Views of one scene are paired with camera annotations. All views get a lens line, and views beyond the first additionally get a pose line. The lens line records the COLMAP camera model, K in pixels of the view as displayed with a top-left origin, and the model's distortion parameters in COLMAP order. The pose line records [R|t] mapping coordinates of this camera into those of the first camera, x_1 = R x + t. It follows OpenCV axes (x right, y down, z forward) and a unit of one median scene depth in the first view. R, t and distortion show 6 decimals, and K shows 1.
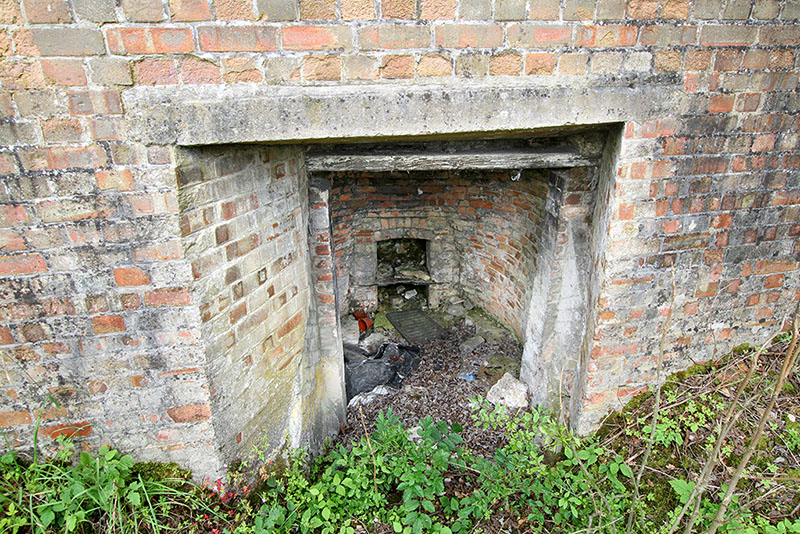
lens RADIAL K [[472.0, 0, 403.1], [0, 472.0, 270.0], [0, 0, 1]] dist [-0.026564, 0.000154]
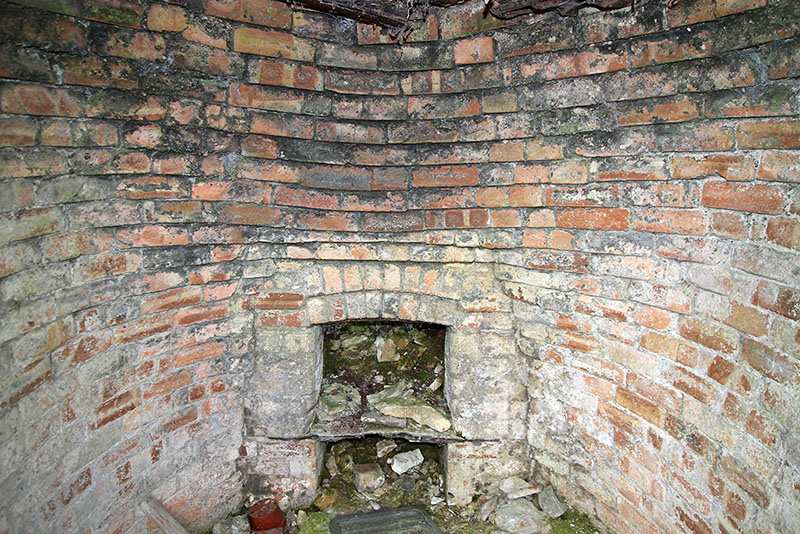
lens RADIAL K [[604.7, 0, 403.4], [0, 604.7, 266.4], [0, 0, 1]] dist [0.000523, 0.000990]
pose [[0.996974, 0.024627, -0.073731, 0.059500], [-0.039857, 0.976272, -0.212848, -0.003945], [0.066739, 0.215143, 0.974299, 0.550168]]
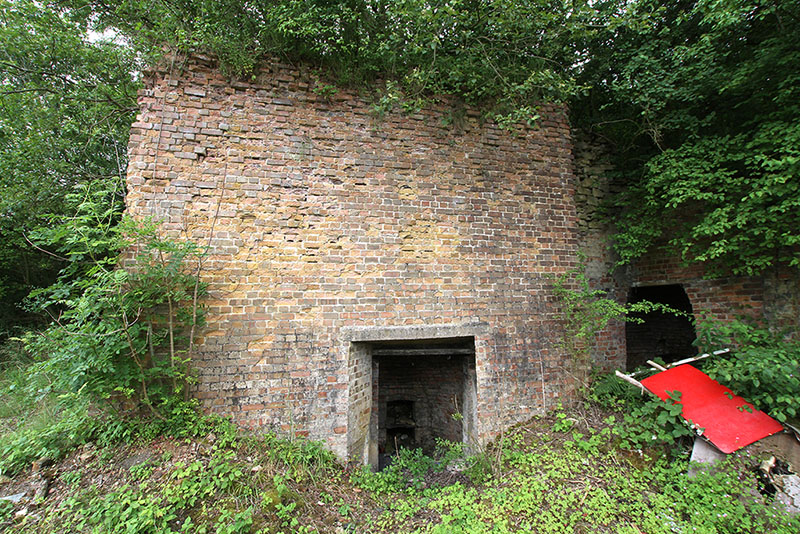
lens RADIAL K [[381.3, 0, 401.3], [0, 381.3, 272.2], [0, 0, 1]] dist [-0.003237, -0.000067]
pose [[0.999079, 0.005683, 0.042539, -0.072481], [0.015532, 0.876121, -0.481842, 0.242587], [-0.040007, 0.482058, 0.875225, -0.652136]]
